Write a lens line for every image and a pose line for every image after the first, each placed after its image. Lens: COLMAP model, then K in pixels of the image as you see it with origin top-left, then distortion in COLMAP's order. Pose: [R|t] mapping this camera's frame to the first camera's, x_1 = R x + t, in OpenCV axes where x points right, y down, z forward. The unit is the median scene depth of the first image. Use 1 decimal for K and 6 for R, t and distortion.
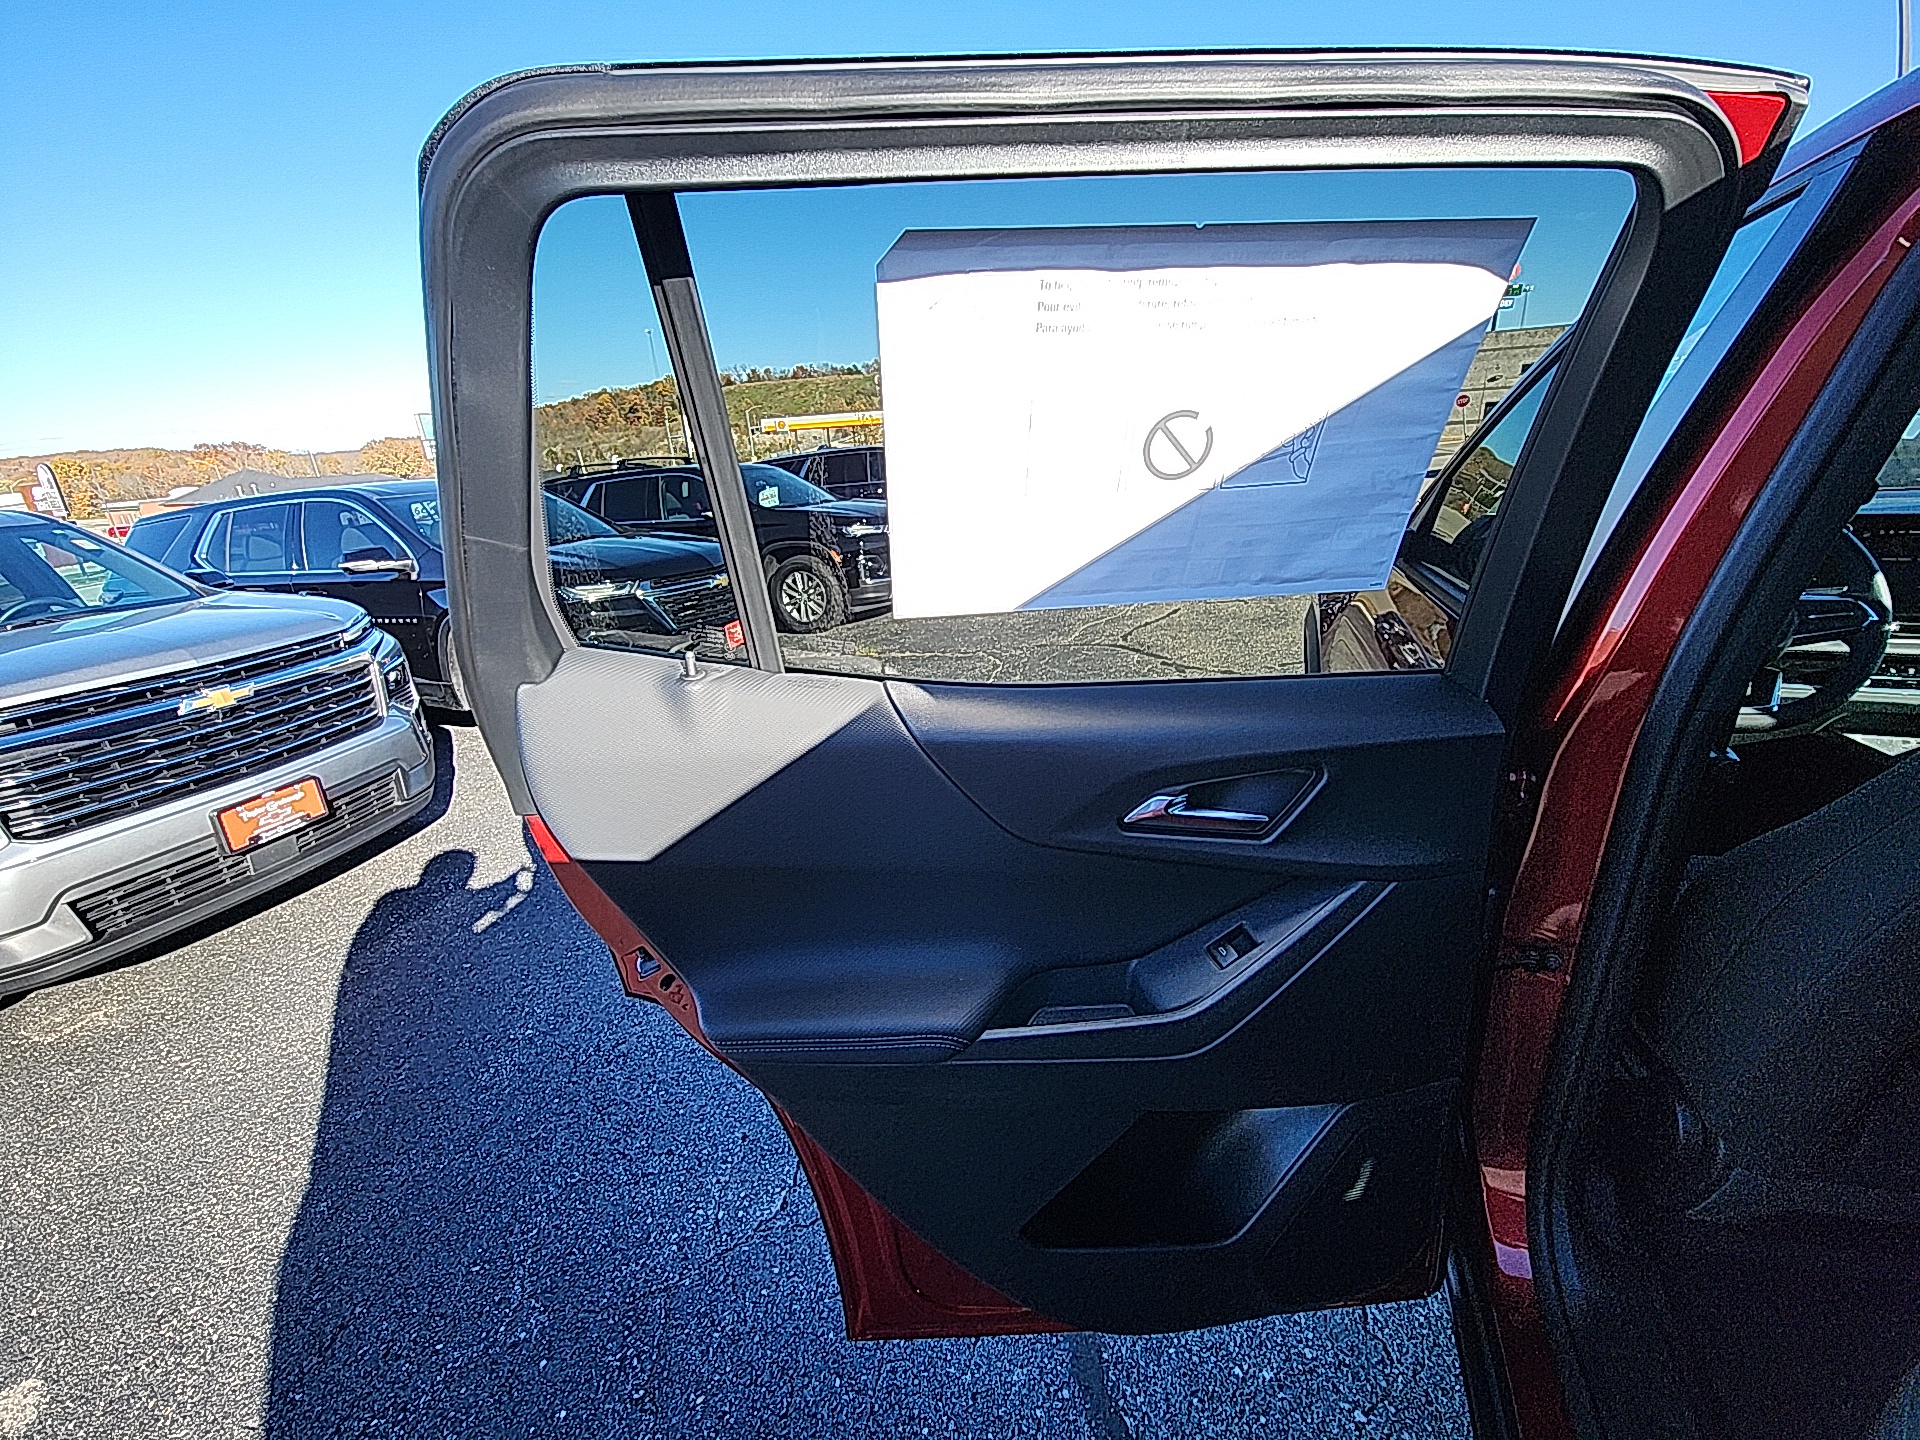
lens RADIAL K [[767.3, 0, 947.4], [0, 767.3, 704.6], [0, 0, 1]] dist [0.005457, -0.003881]
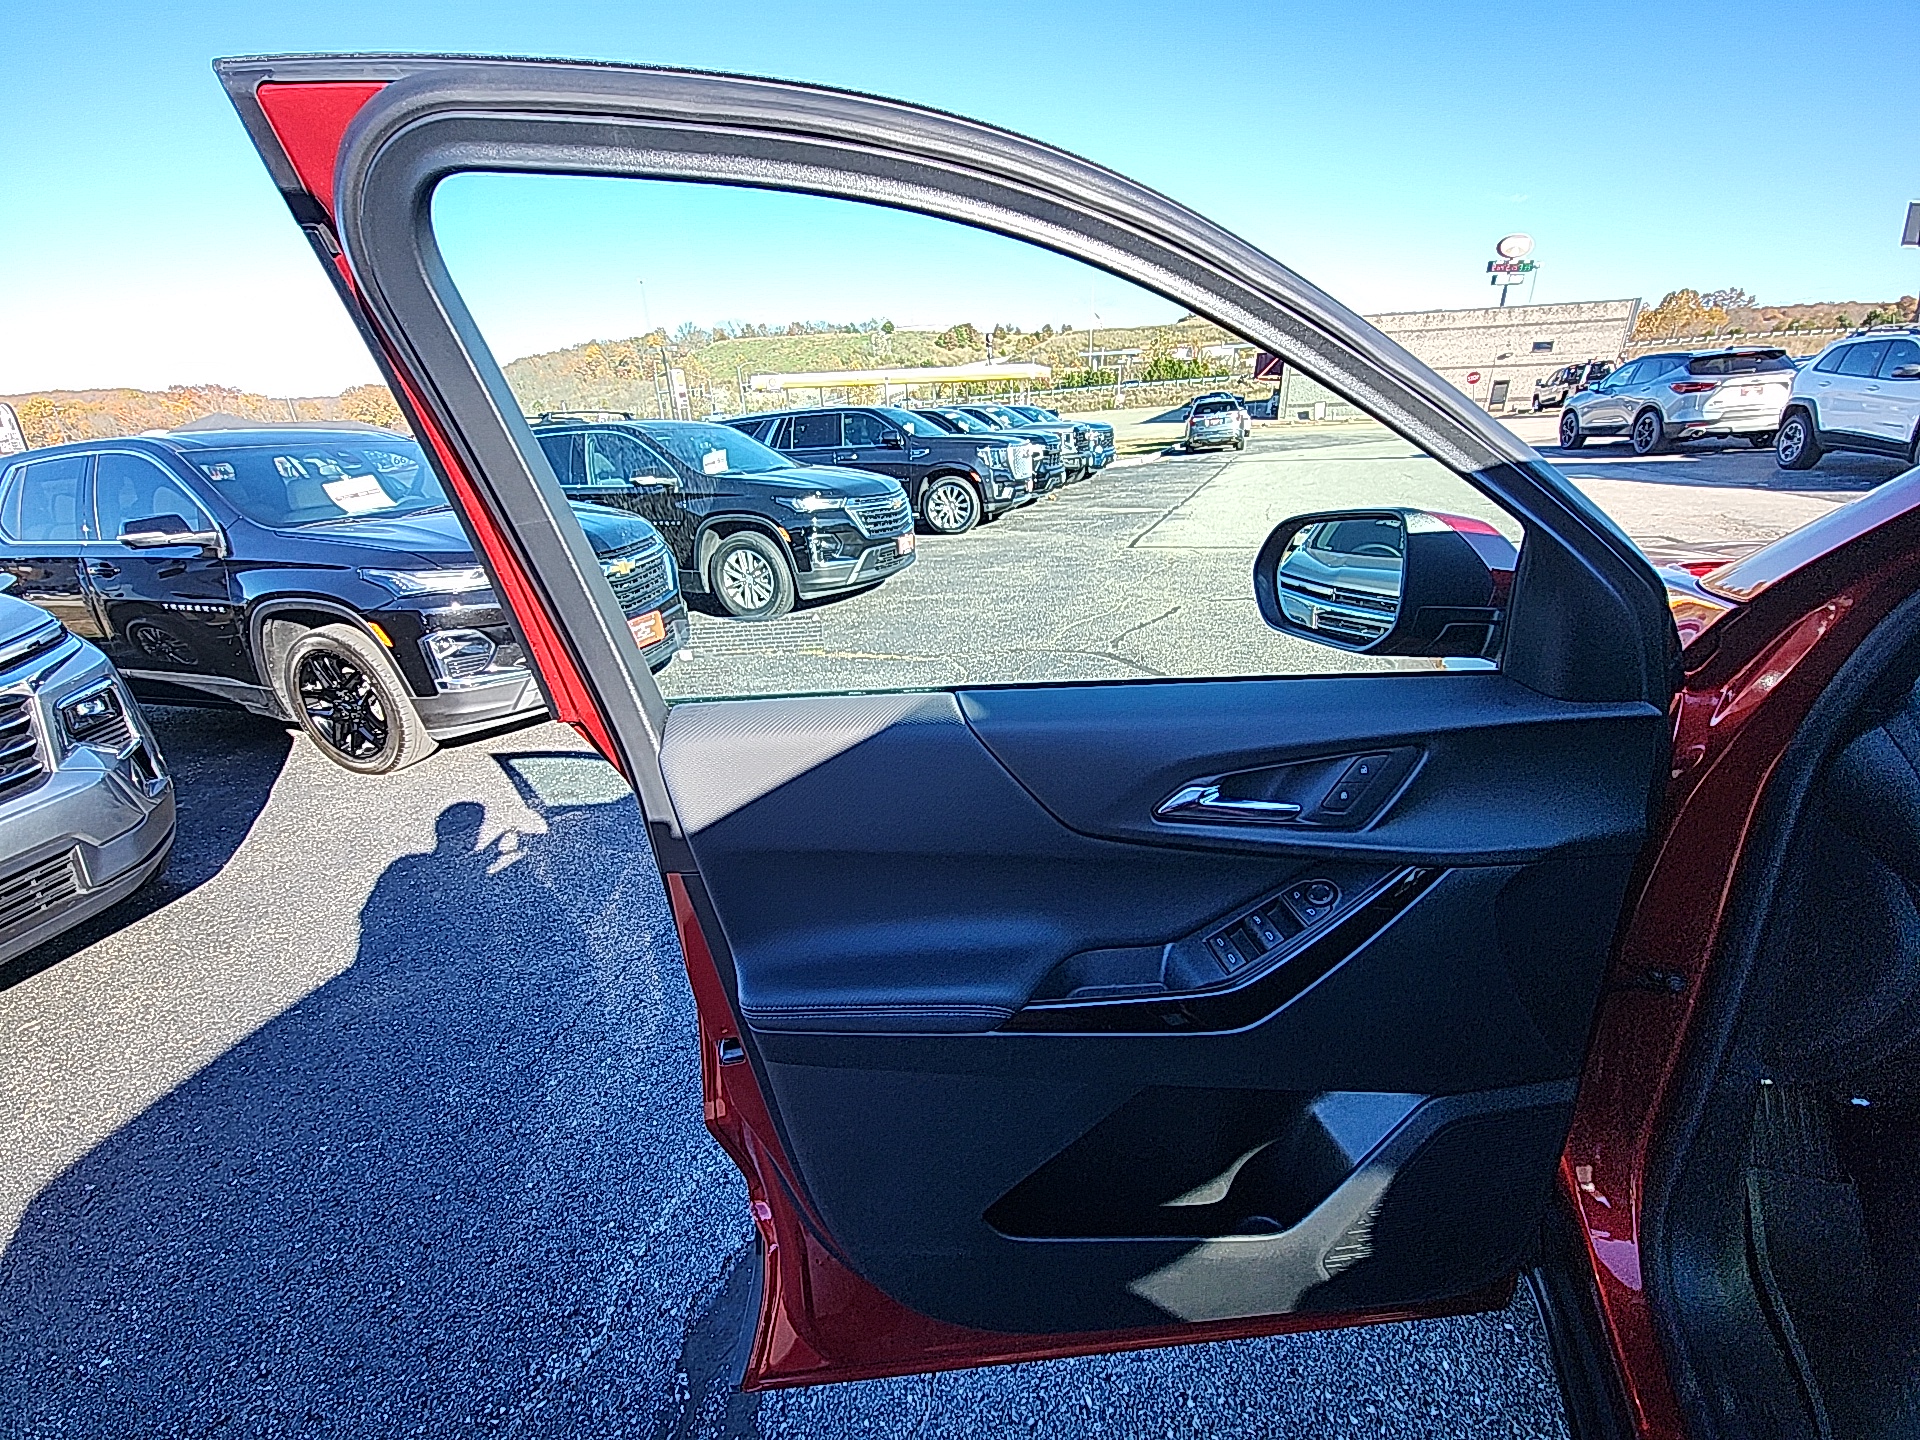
lens RADIAL K [[767.7, 0, 951.9], [0, 767.7, 705.1], [0, 0, 1]] dist [0.013789, -0.009443]
pose [[0.999583, 0.023275, 0.017098, 0.047286], [-0.023959, 0.998875, 0.040925, -0.060716], [-0.016126, -0.041318, 0.999016, 0.188059]]
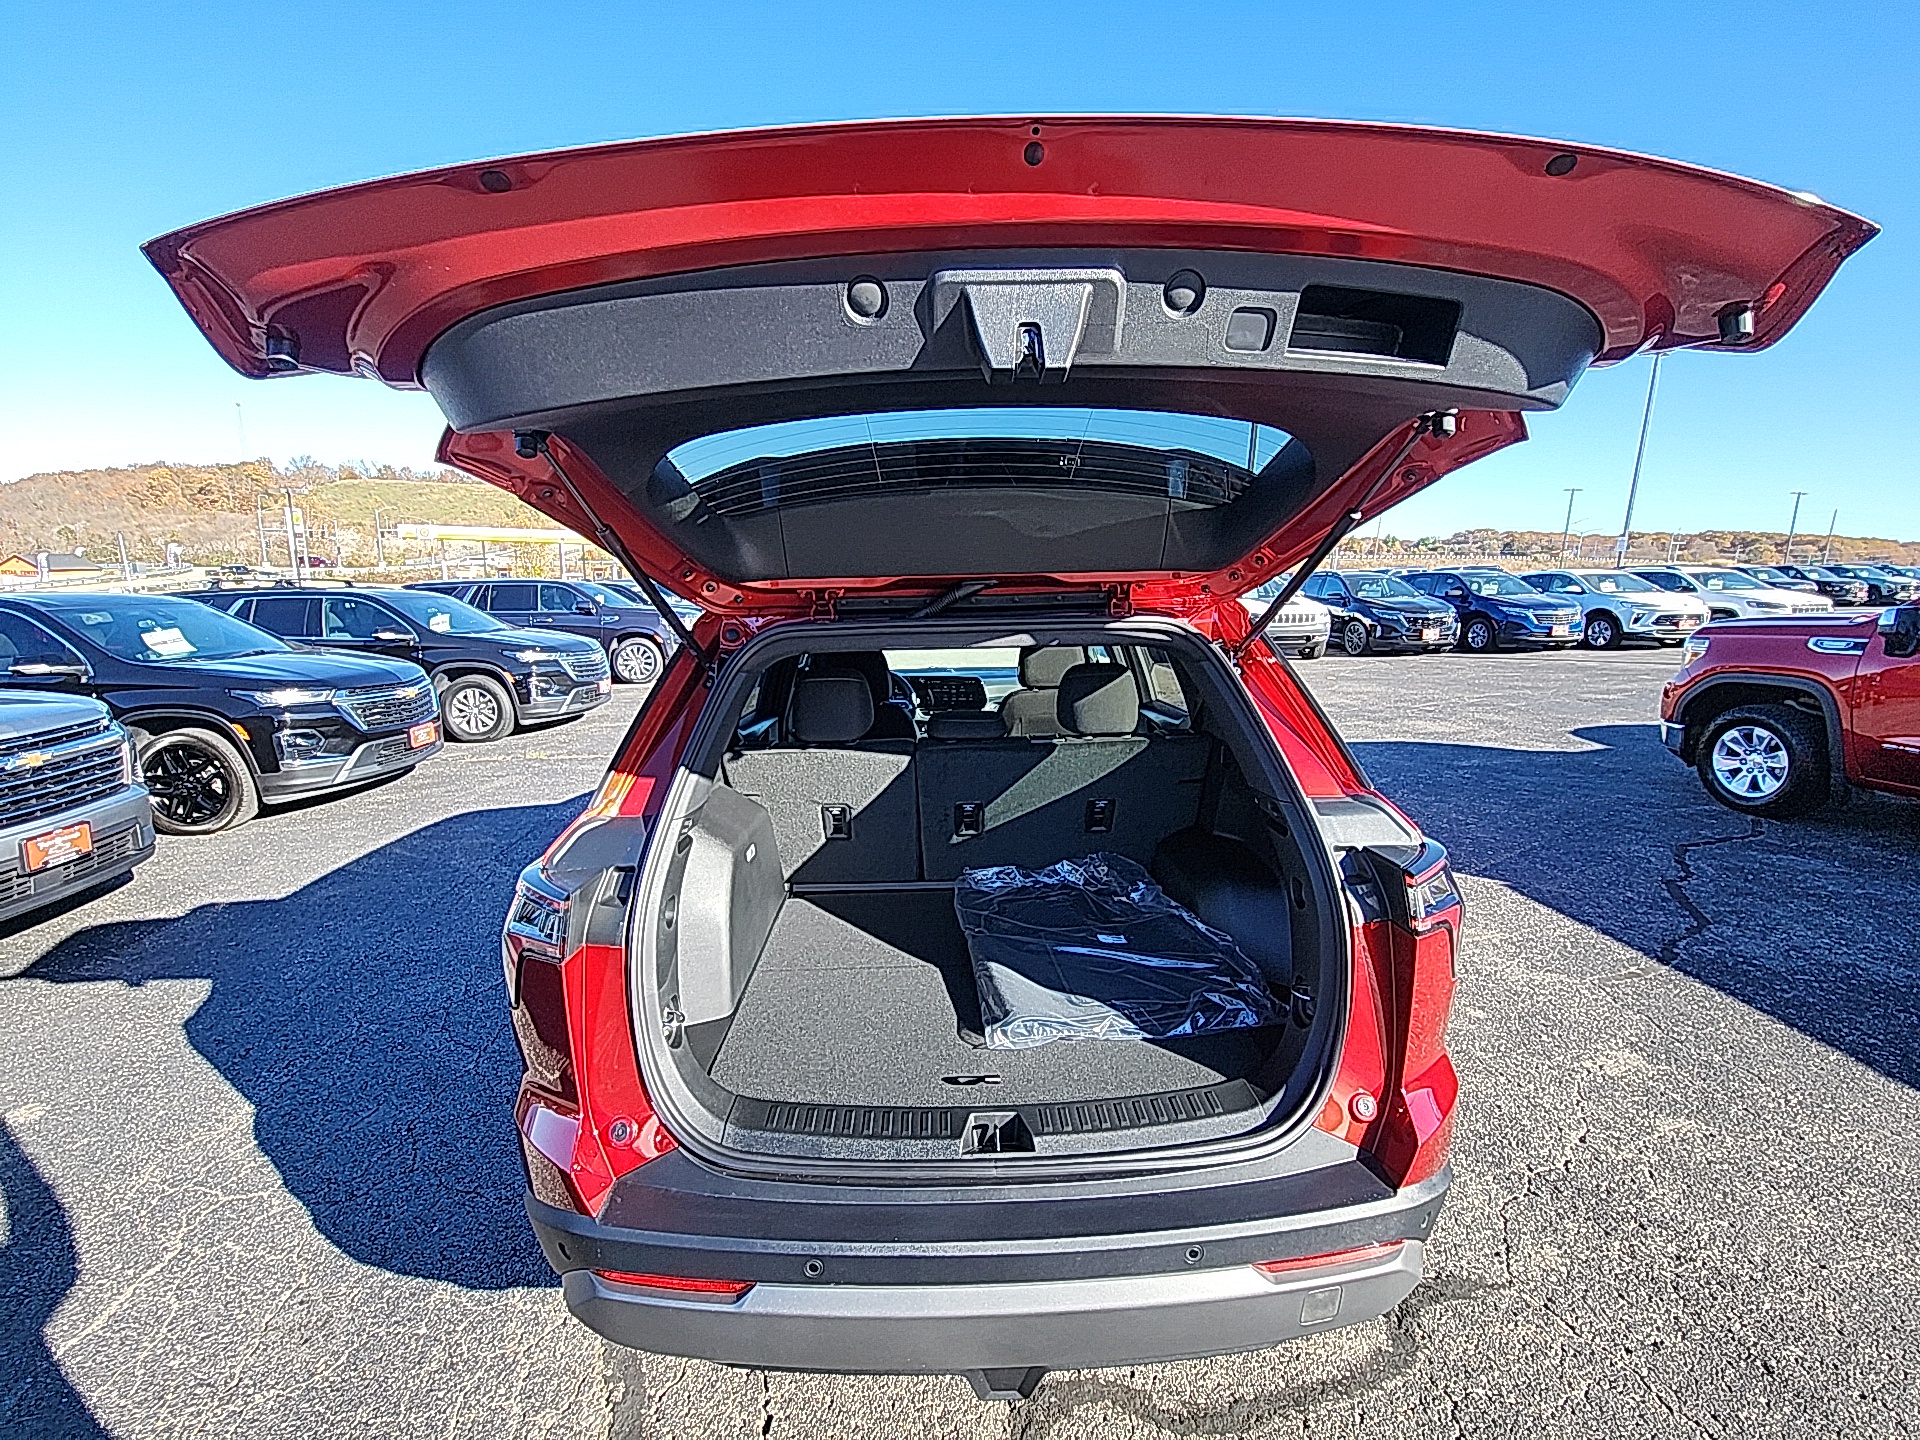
lens RADIAL K [[765.3, 0, 950.6], [0, 765.3, 708.3], [0, 0, 1]] dist [0.017234, -0.014271]
pose [[0.918833, 0.023052, 0.393973, 0.020020], [0.041633, 0.987060, -0.154852, 0.095581], [-0.392445, 0.158685, 0.905983, -0.479913]]
